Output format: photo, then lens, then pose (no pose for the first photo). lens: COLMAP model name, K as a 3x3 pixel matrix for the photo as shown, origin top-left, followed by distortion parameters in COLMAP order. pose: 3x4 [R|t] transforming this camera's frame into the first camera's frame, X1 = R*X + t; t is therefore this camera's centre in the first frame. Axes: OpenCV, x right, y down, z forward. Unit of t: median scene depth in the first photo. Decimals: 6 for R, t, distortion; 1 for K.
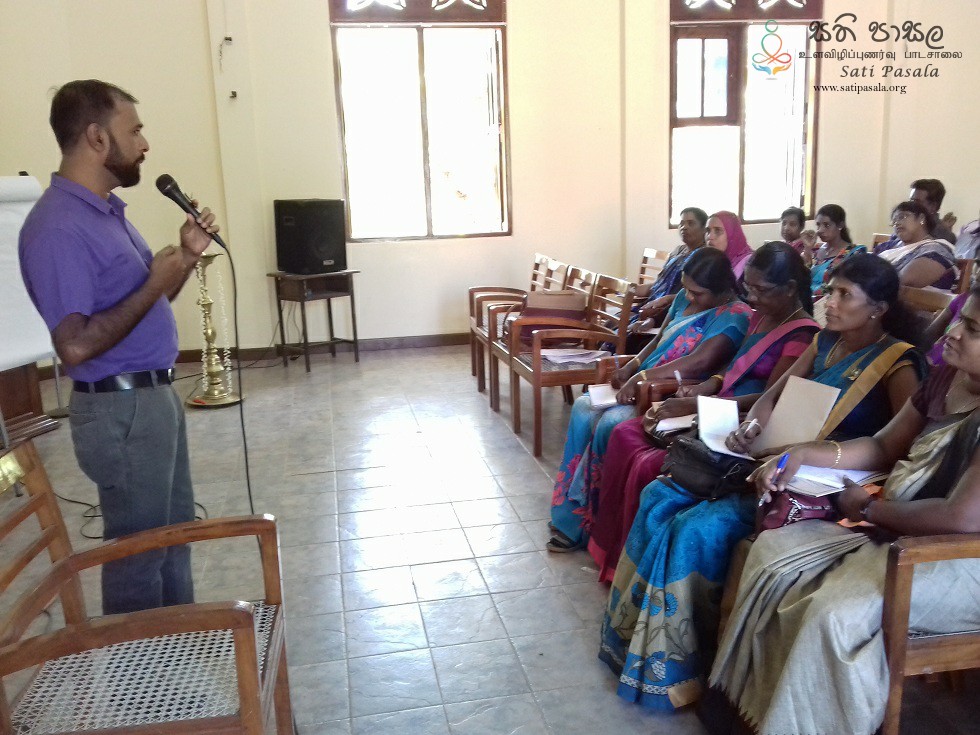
lens RADIAL K [[830.1, 0, 502.4], [0, 830.1, 372.6], [0, 0, 1]] dist [0.013776, -0.094904]
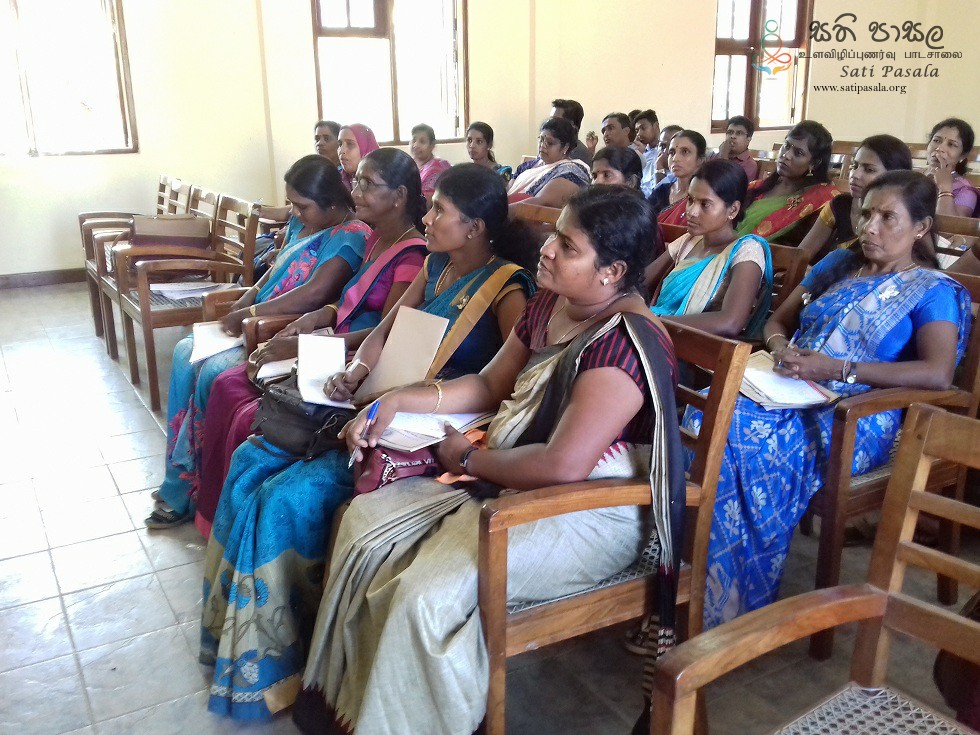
lens RADIAL K [[842.2, 0, 490.0], [0, 842.2, 367.5], [0, 0, 1]] dist [0.002671, -0.109496]
pose [[0.935944, -0.068785, 0.345366, 0.143212], [0.041885, 0.995520, 0.084763, -0.003411], [-0.349649, -0.064868, 0.934632, 0.157529]]
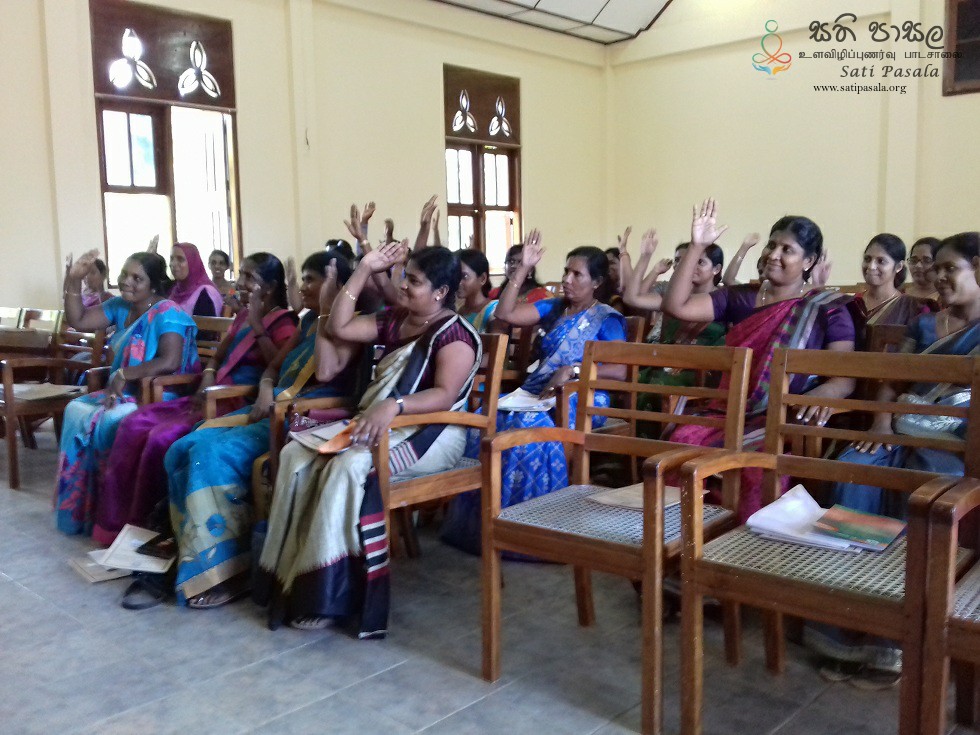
lens RADIAL K [[842.2, 0, 490.0], [0, 842.2, 367.5], [0, 0, 1]] dist [0.002671, -0.109496]
pose [[0.783115, -0.031667, 0.621071, -0.249576], [0.106528, 0.990772, -0.083805, 0.206225], [-0.612685, 0.131790, 0.779261, -0.247503]]
